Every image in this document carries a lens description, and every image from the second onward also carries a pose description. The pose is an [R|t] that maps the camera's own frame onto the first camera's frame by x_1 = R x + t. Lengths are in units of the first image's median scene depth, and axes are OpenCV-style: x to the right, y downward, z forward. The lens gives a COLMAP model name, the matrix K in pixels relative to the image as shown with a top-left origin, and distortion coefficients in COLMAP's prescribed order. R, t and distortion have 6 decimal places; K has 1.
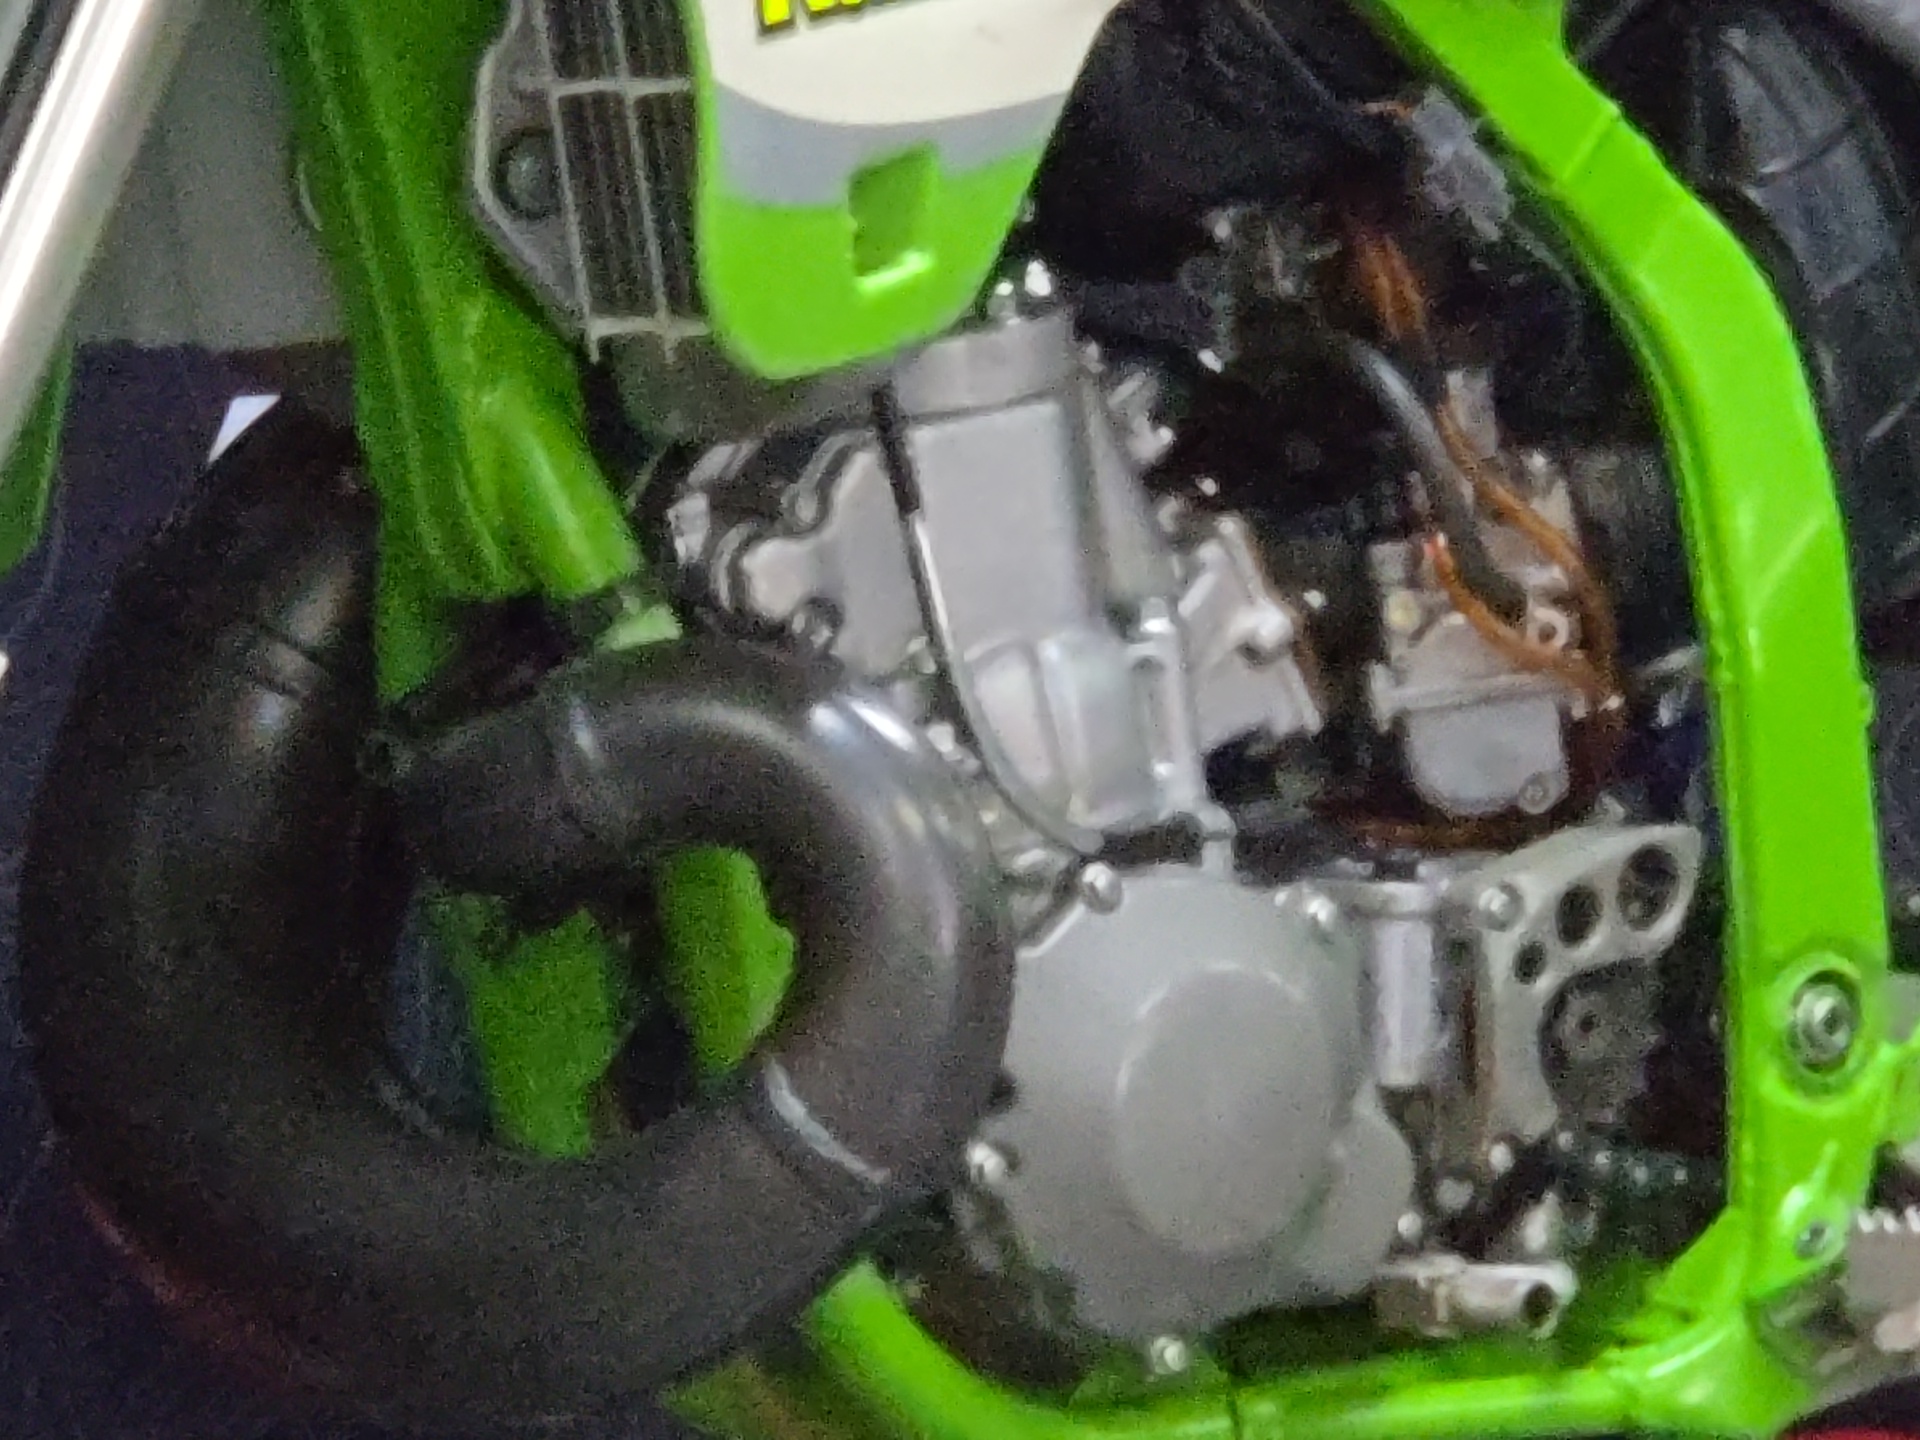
lens RADIAL K [[6348.7, 0, 965.6], [0, 6348.7, 718.1], [0, 0, 1]] dist [-0.485614, 0.000000]
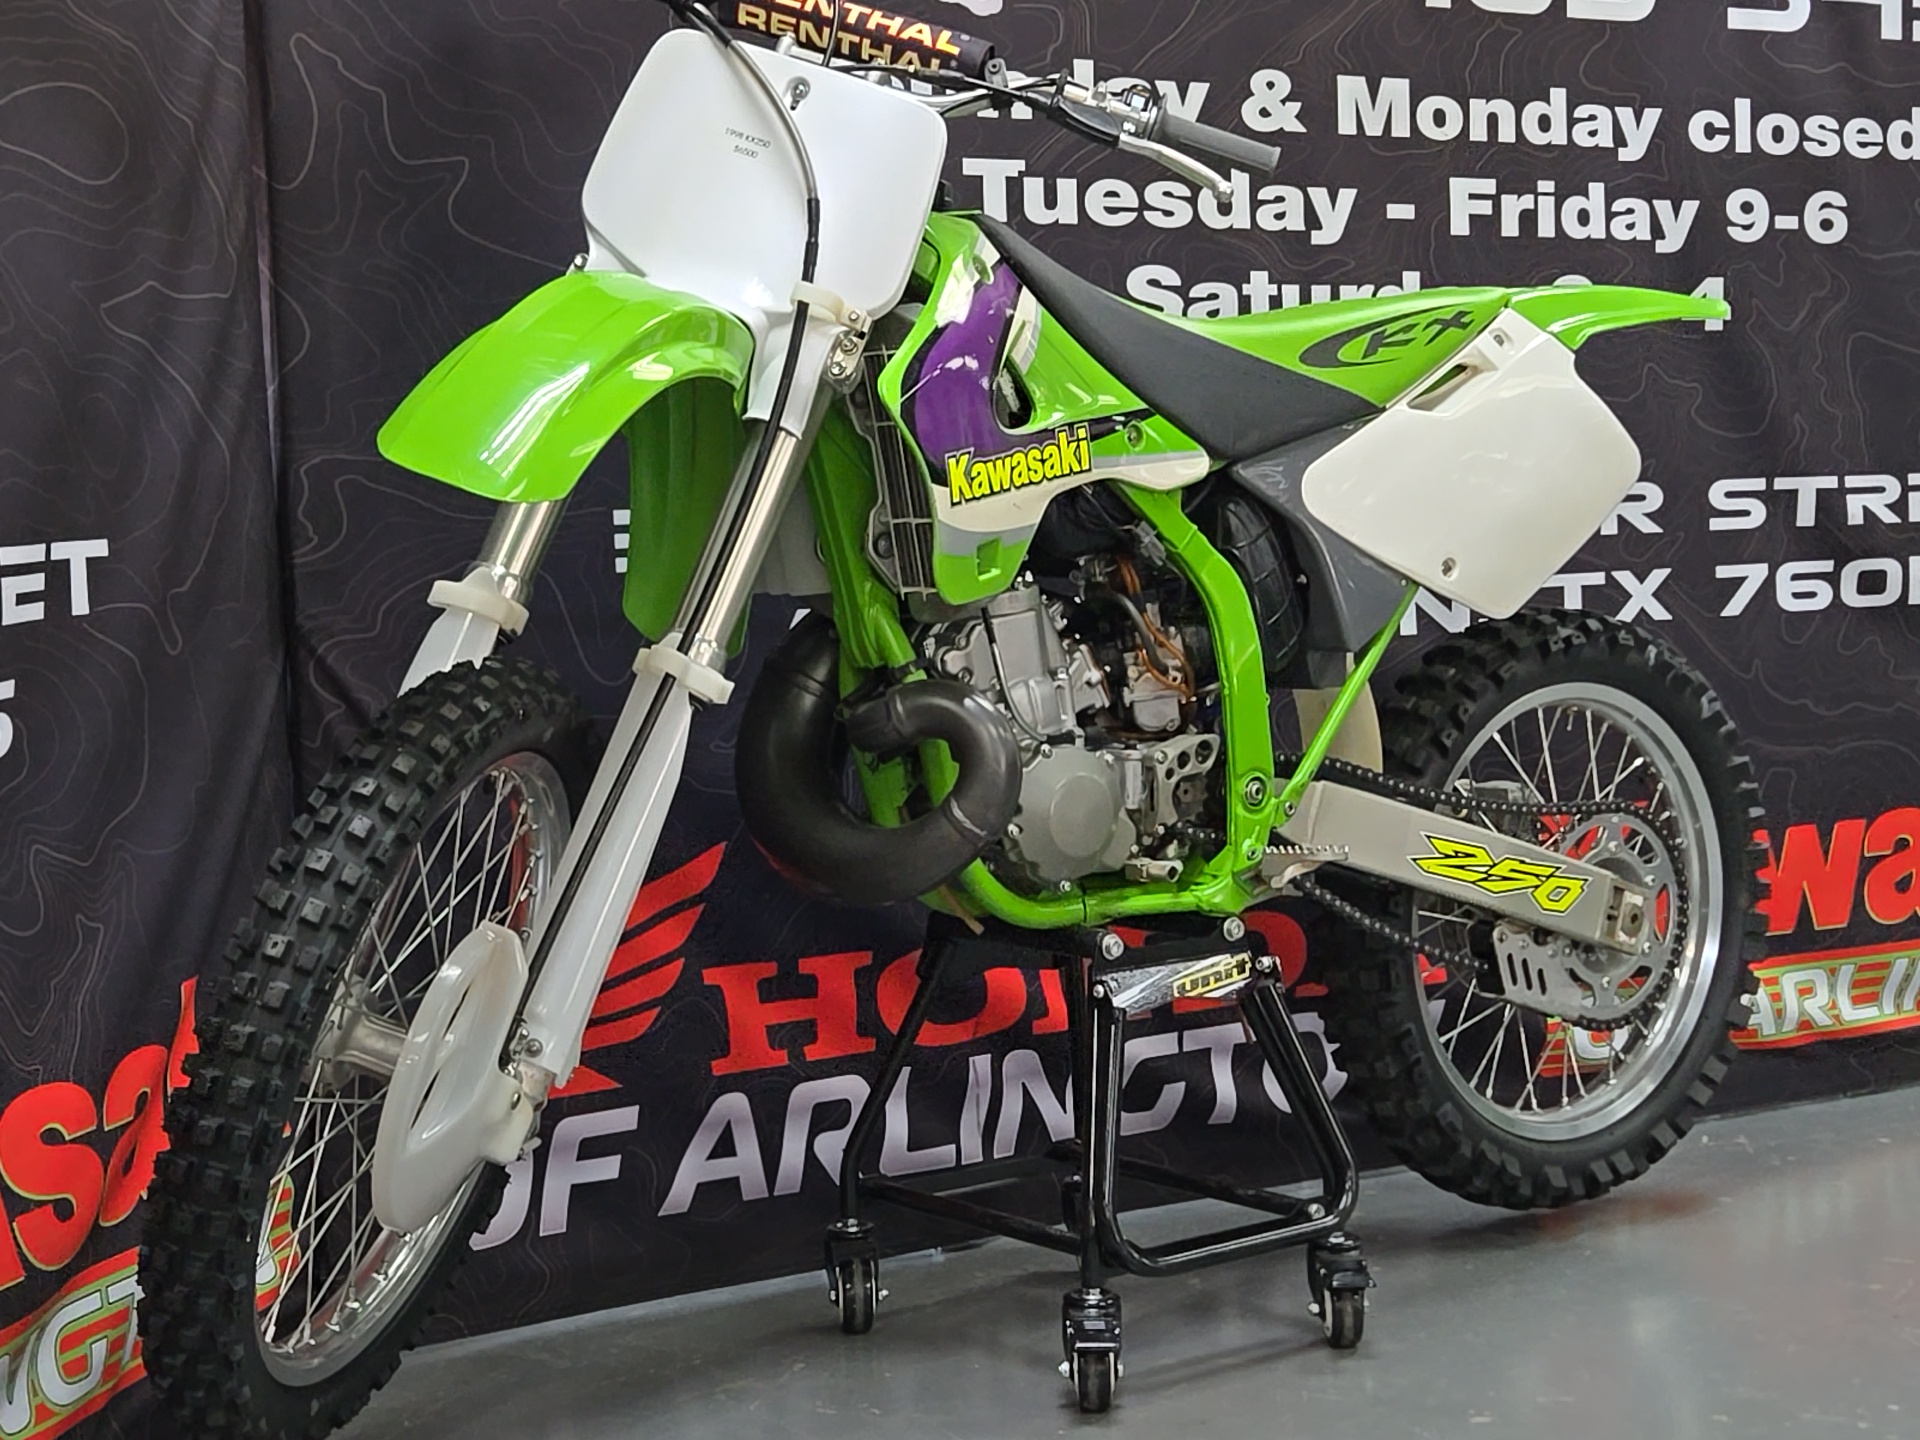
lens RADIAL K [[3018.9, 0, 962.2], [0, 3018.9, 702.9], [0, 0, 1]] dist [0.100224, 0.000000]
pose [[0.999620, 0.004403, 0.027211, -0.070481], [-0.004452, 0.999989, 0.001754, -0.002508], [-0.027202, -0.001874, 0.999628, -0.661462]]
